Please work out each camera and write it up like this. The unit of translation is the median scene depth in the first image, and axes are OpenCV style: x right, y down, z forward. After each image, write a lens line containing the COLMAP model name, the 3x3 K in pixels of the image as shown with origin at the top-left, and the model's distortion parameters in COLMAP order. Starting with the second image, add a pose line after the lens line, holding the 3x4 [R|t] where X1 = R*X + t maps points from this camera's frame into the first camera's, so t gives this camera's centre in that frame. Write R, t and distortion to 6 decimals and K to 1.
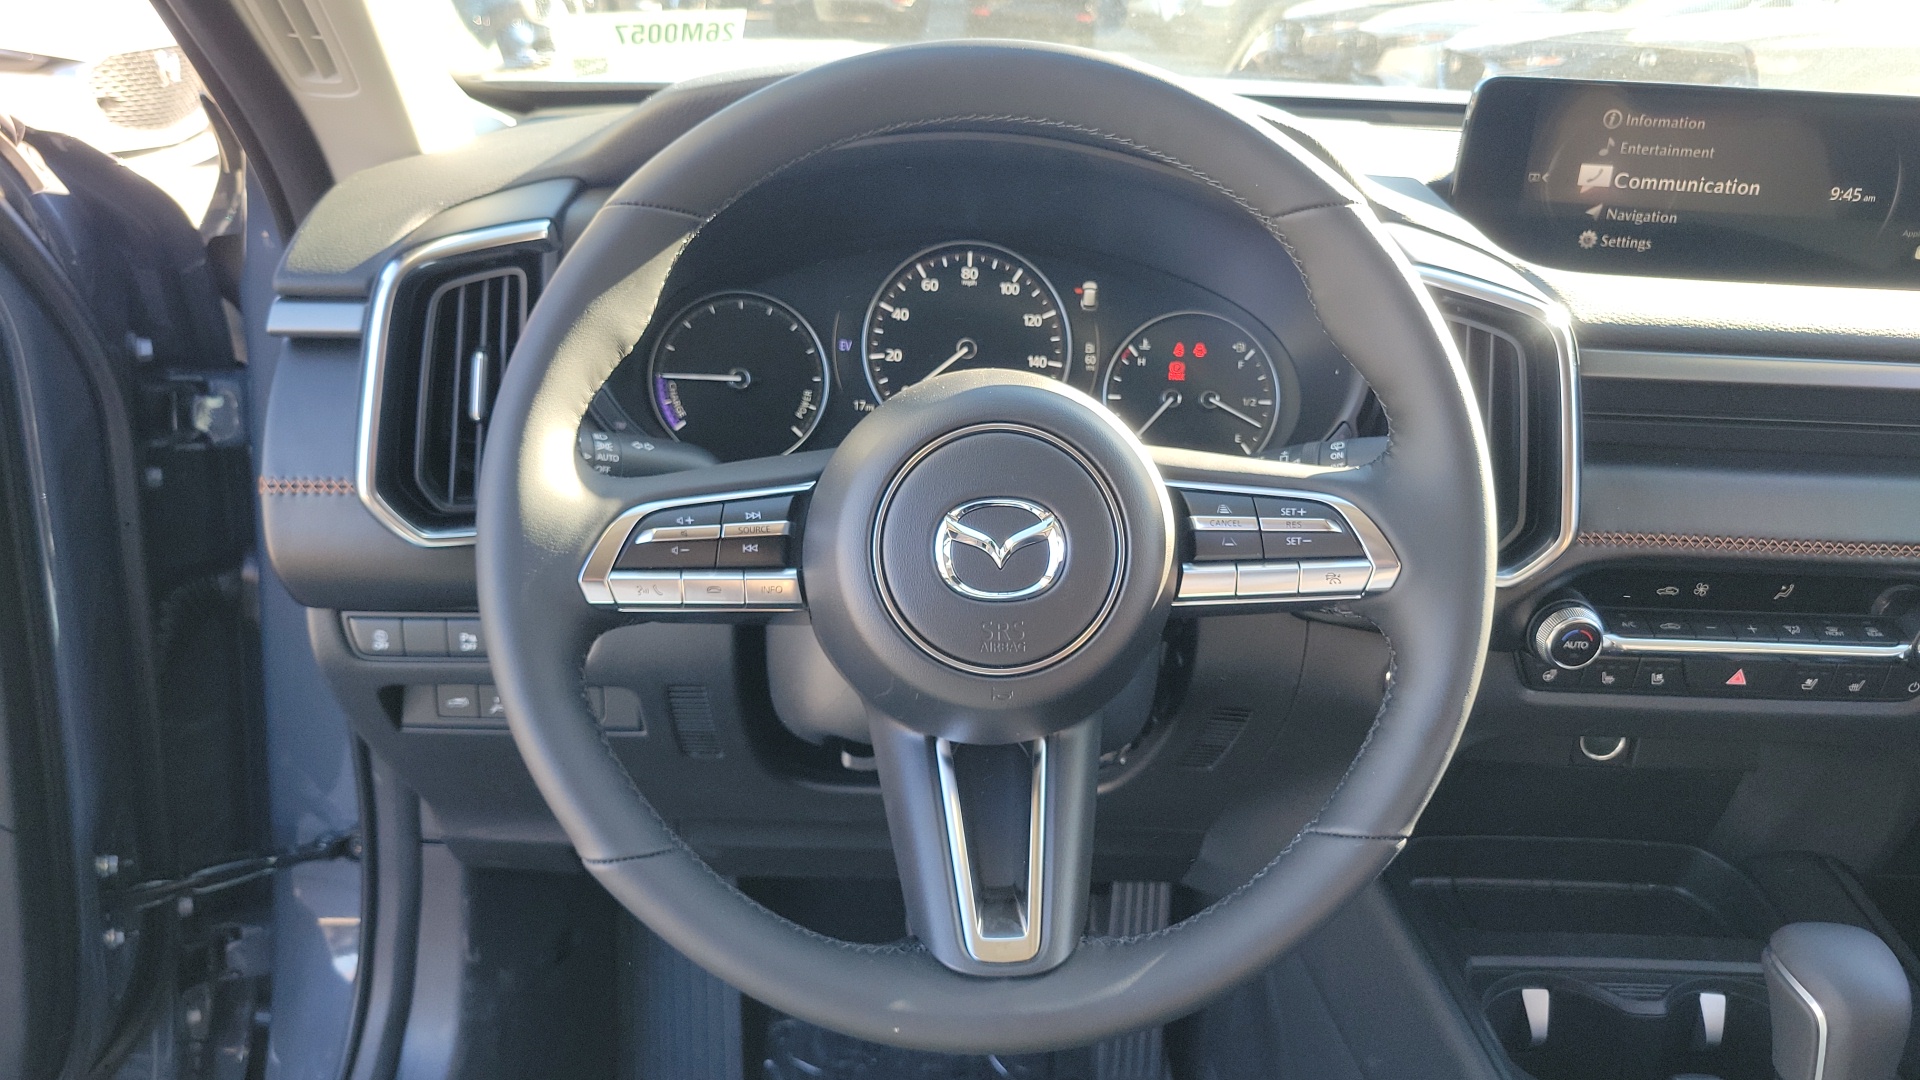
lens RADIAL K [[1470.1, 0, 965.3], [0, 1470.1, 524.2], [0, 0, 1]] dist [0.027651, -0.020105]
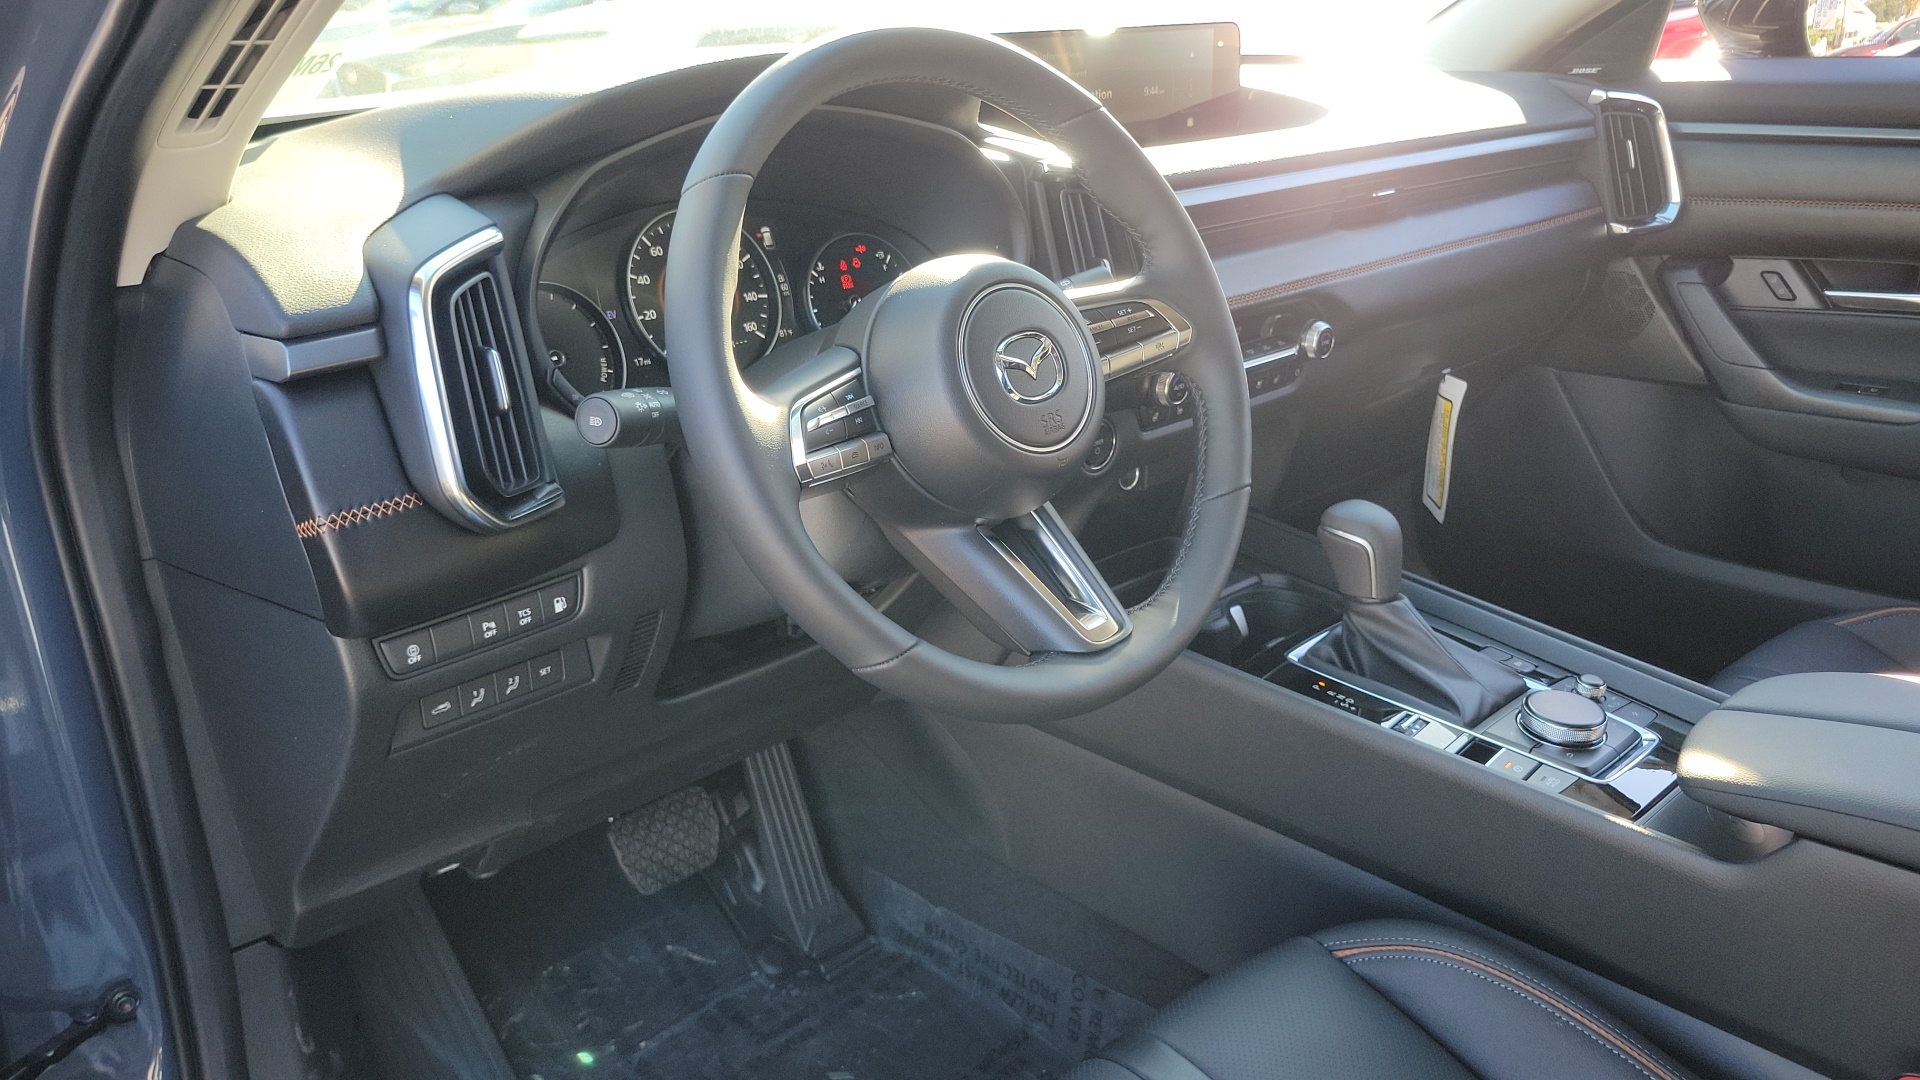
lens RADIAL K [[1470.1, 0, 960.6], [0, 1470.1, 544.5], [0, 0, 1]] dist [0.027651, -0.020105]
pose [[0.745453, -0.297002, 0.596732, -0.620452], [0.292624, 0.950181, 0.107365, 0.005176], [-0.598891, 0.094583, 0.795225, -0.061798]]
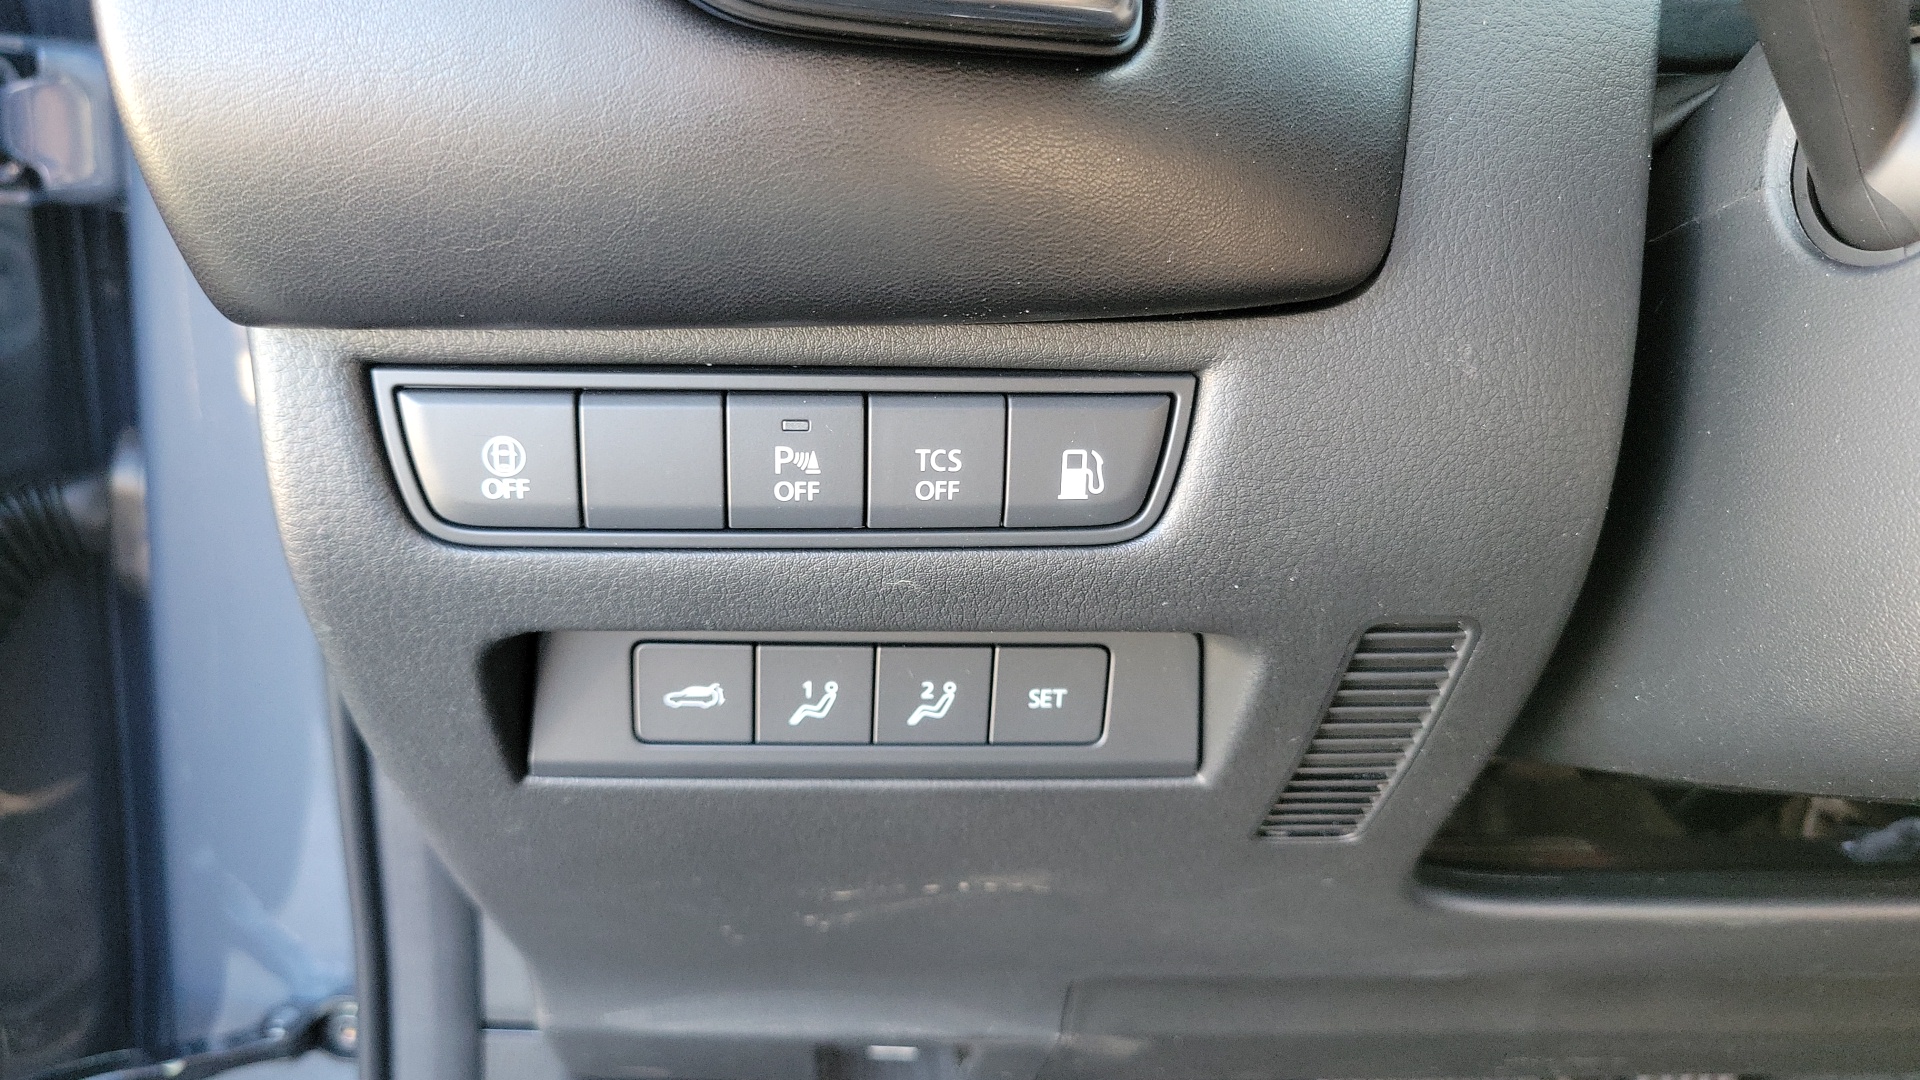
lens RADIAL K [[1470.1, 0, 940.8], [0, 1470.1, 541.9], [0, 0, 1]] dist [0.027651, -0.020105]
pose [[0.999661, -0.013785, 0.022098, -0.276657], [0.014524, 0.999328, -0.033661, 0.091417], [-0.021619, 0.033971, 0.999189, 0.617788]]
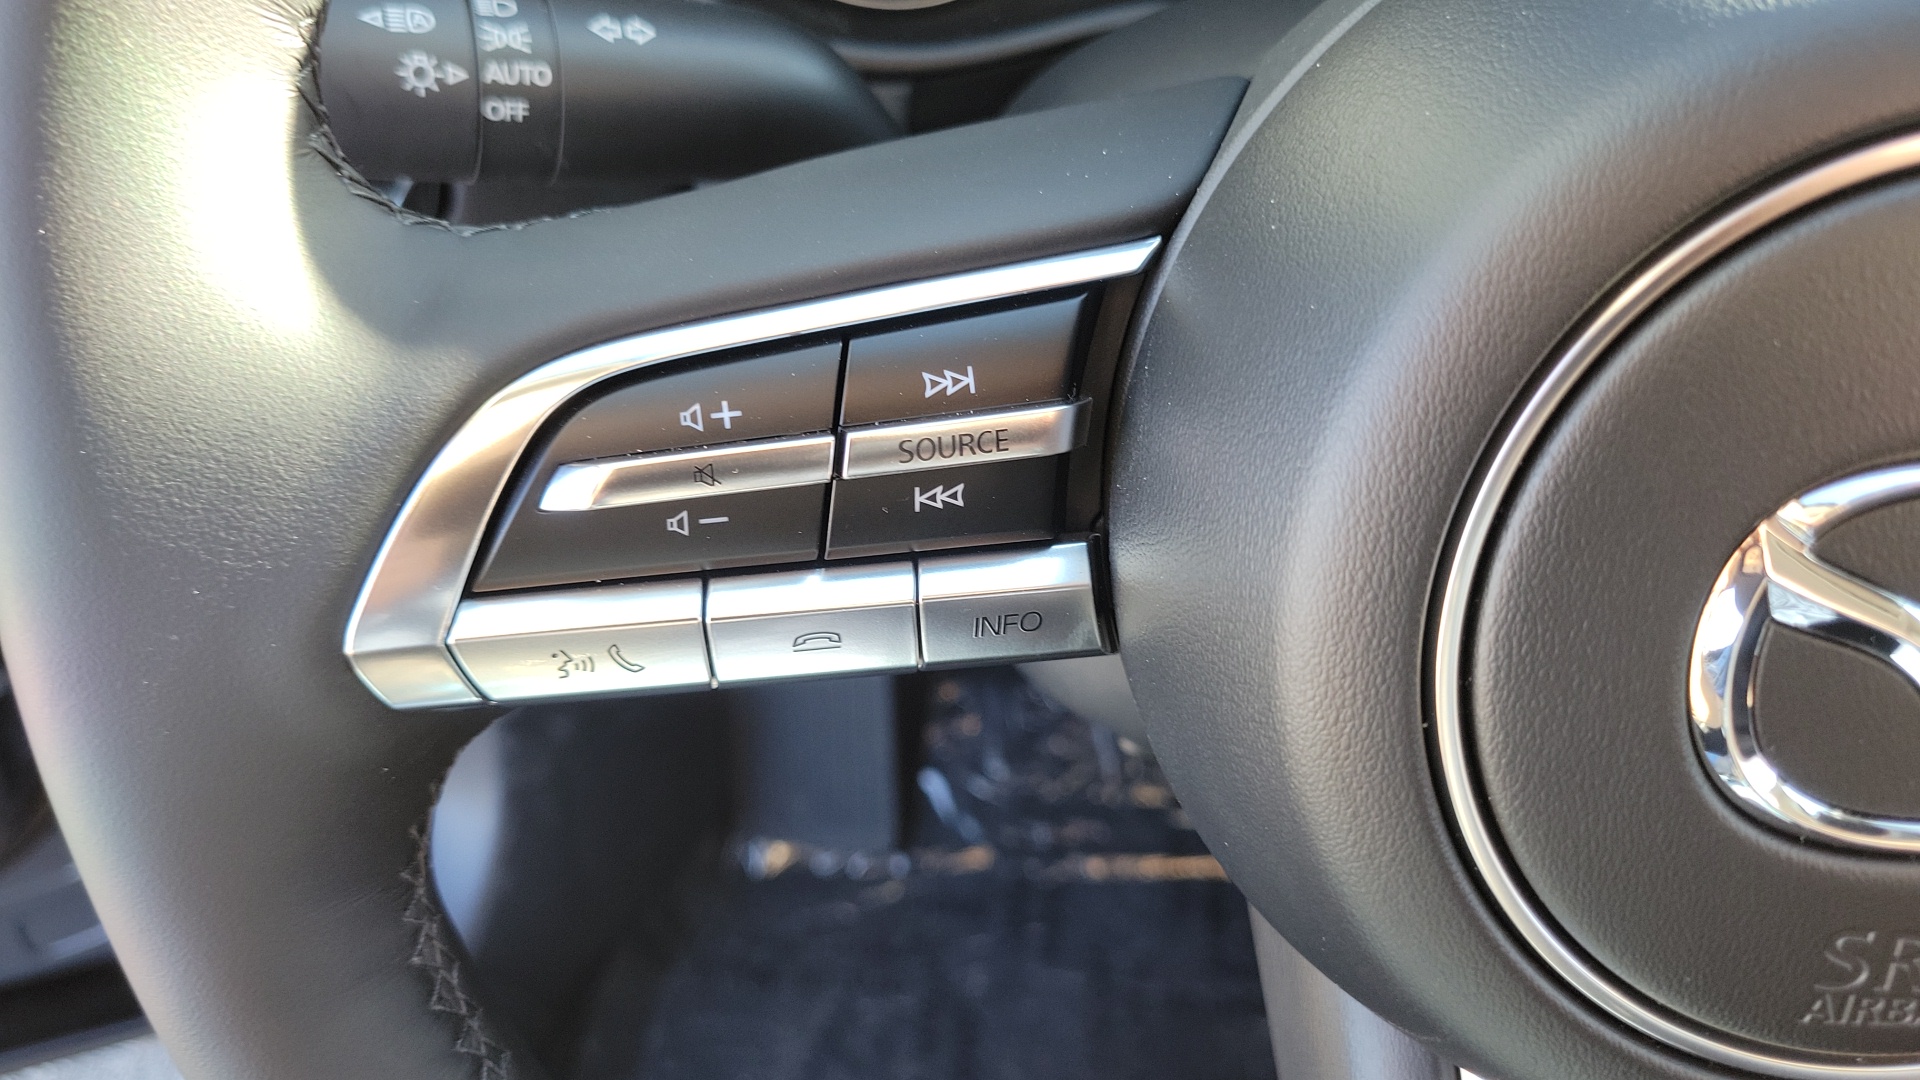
lens RADIAL K [[1470.1, 0, 962.4], [0, 1470.1, 543.4], [0, 0, 1]] dist [0.027651, -0.020105]
pose [[0.994654, 0.055169, -0.087291, -0.080080], [-0.017099, 0.921647, 0.387652, -0.061790], [0.101838, -0.384087, 0.917664, 0.505331]]
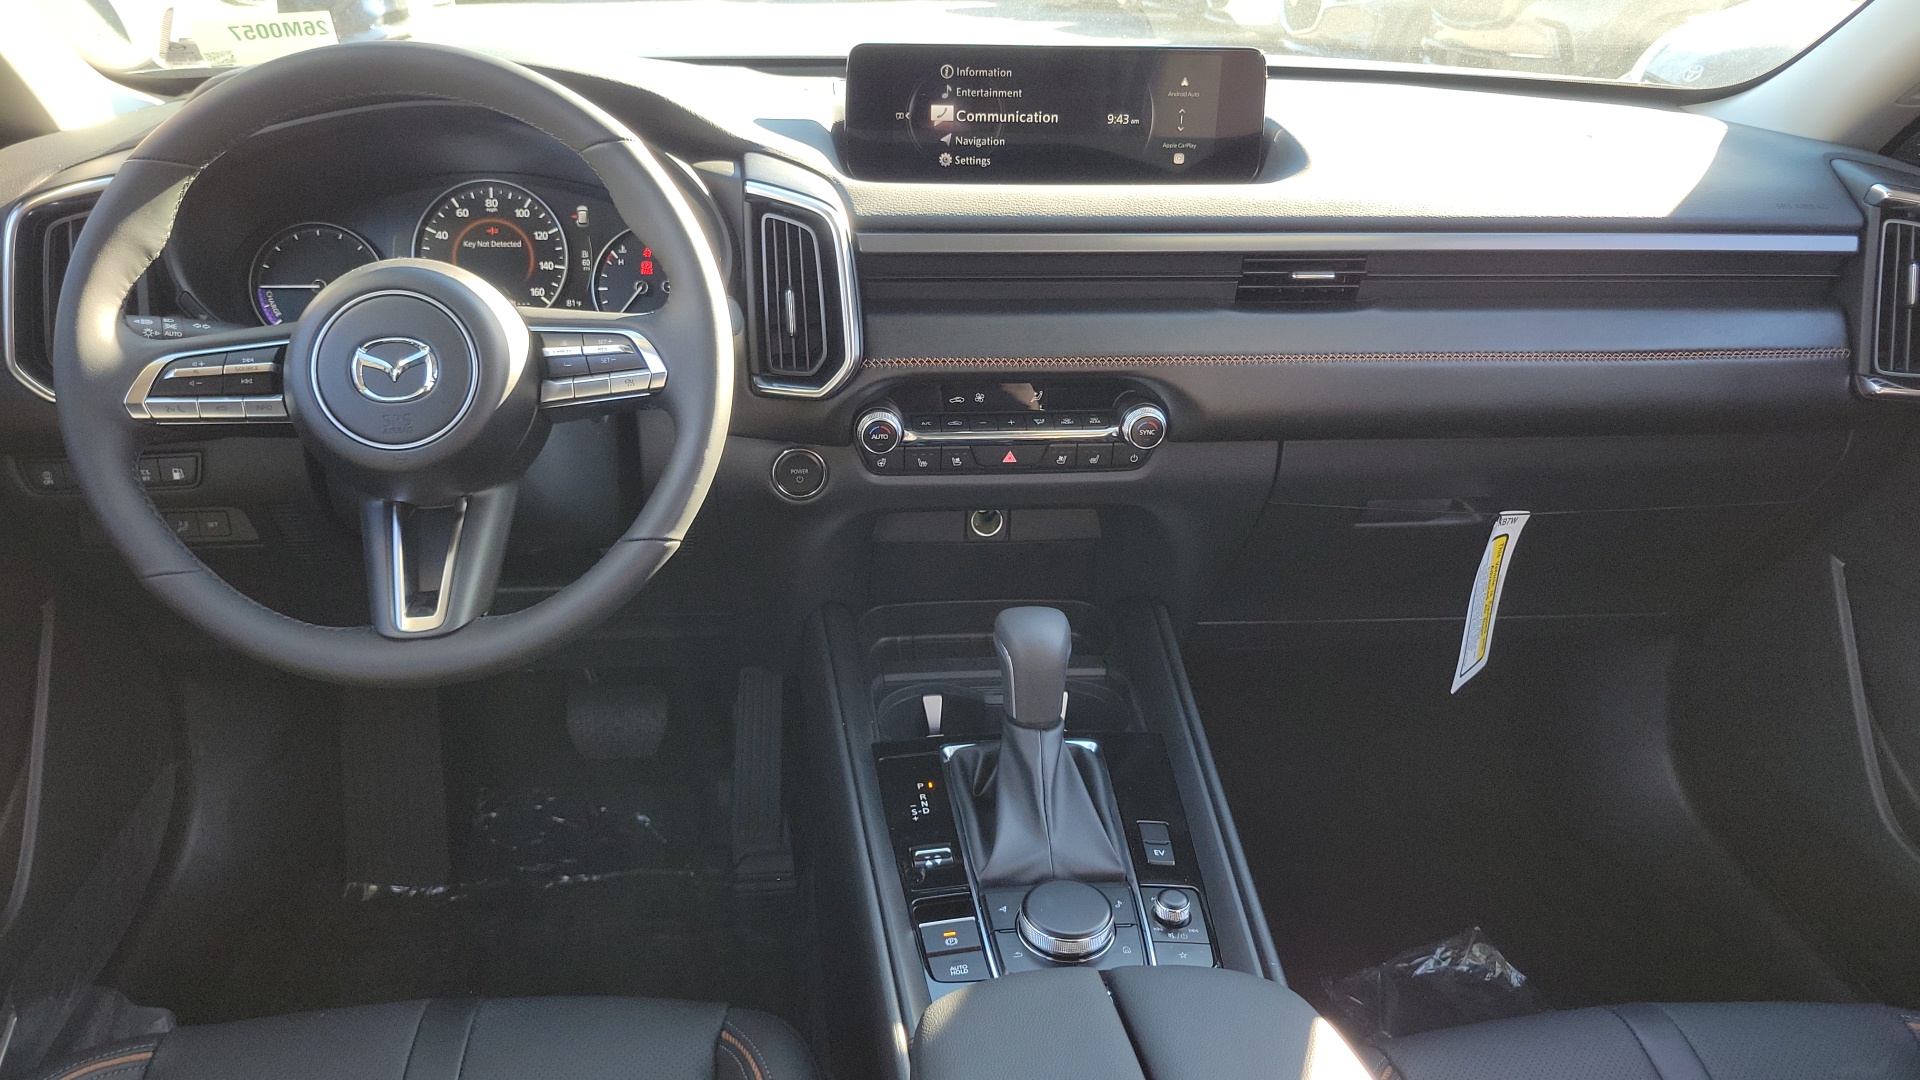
lens RADIAL K [[1470.1, 0, 955.3], [0, 1470.1, 551.1], [0, 0, 1]] dist [0.027651, -0.020105]
pose [[0.997713, -0.055197, 0.039013, 0.365905], [0.053310, 0.997430, 0.047868, 0.111413], [-0.041555, -0.045679, 0.998091, -0.409199]]
